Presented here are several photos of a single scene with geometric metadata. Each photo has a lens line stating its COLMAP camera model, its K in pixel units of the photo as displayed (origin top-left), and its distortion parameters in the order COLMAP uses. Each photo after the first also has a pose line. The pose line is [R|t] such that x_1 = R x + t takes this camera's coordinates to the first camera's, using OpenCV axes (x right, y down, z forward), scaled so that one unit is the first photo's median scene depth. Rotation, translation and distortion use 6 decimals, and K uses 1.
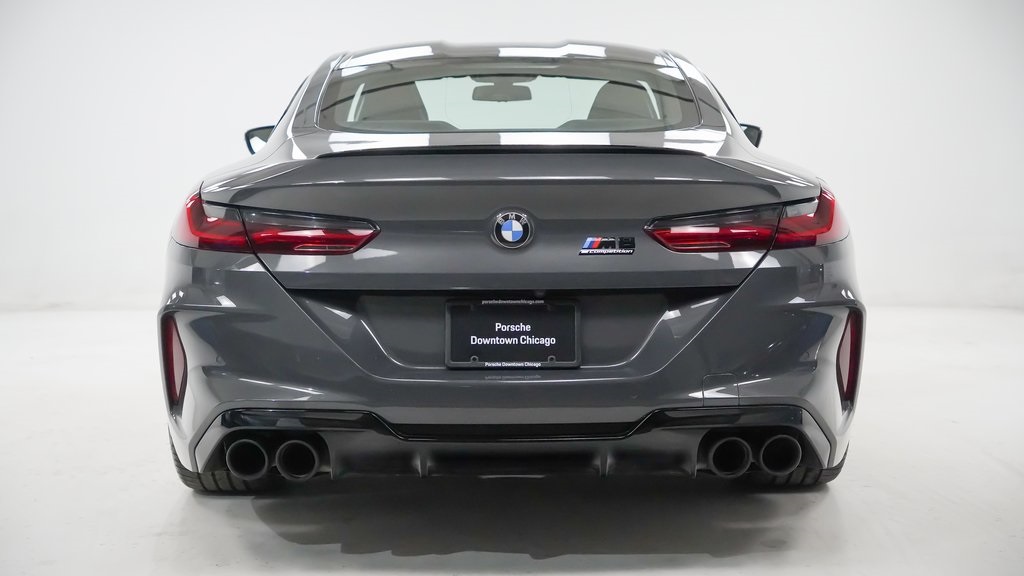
lens RADIAL K [[1437.5, 0, 511.1], [0, 1437.5, 288.6], [0, 0, 1]] dist [-0.021804, 0.000000]
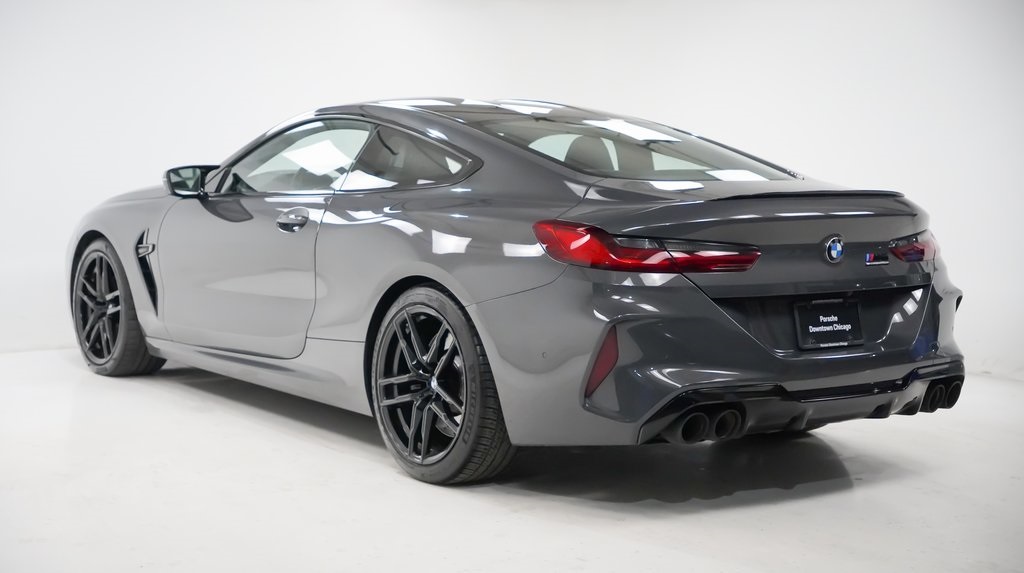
lens RADIAL K [[1494.1, 0, 512.0], [0, 1494.1, 285.1], [0, 0, 1]] dist [-0.024697, 0.000000]
pose [[0.812545, -0.031398, 0.582053, -1.110425], [0.051126, 0.998539, -0.017507, 0.003526], [-0.580652, 0.043983, 0.812963, -0.016760]]
